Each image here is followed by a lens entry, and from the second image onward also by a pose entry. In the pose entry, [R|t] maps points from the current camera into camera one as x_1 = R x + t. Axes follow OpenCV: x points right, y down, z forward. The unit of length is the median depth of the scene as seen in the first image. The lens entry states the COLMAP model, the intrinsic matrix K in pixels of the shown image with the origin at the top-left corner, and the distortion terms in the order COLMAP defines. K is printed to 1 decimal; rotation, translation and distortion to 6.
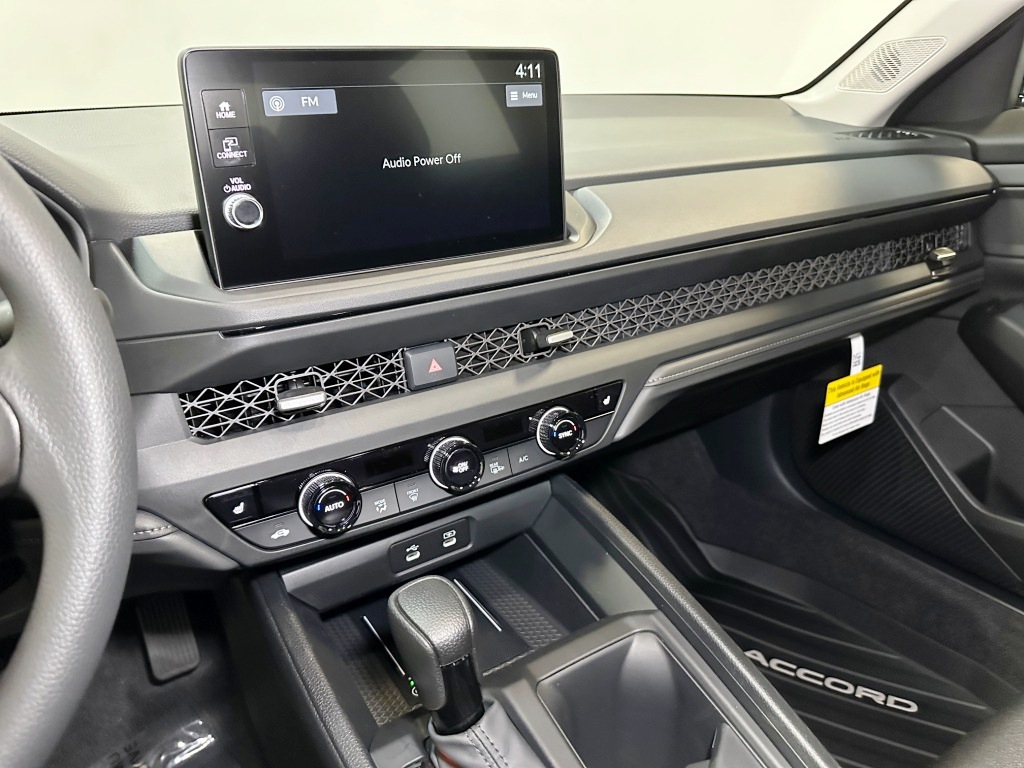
lens RADIAL K [[739.1, 0, 512.0], [0, 739.1, 384.0], [0, 0, 1]] dist [0.098275, -0.128914]
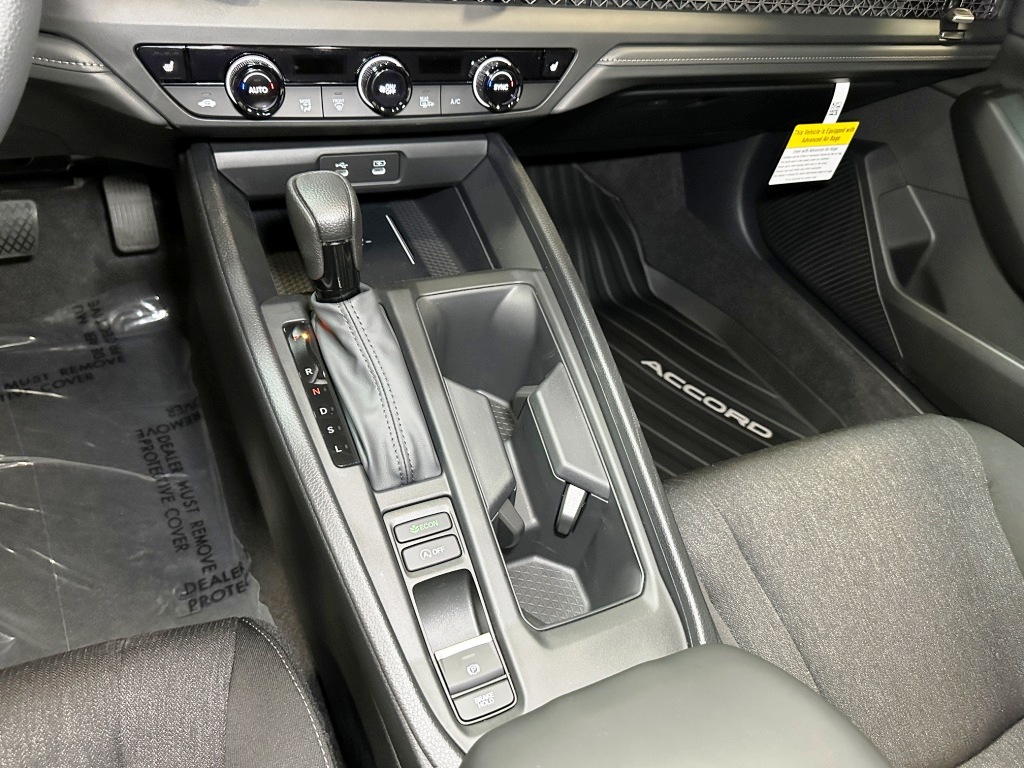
lens RADIAL K [[740.2, 0, 512.0], [0, 740.2, 384.0], [0, 0, 1]] dist [0.034766, -0.043742]
pose [[0.970305, 0.235270, 0.056179, 0.112834], [-0.239034, 0.897098, 0.371589, 0.045149], [0.037026, -0.373984, 0.926696, -0.094119]]
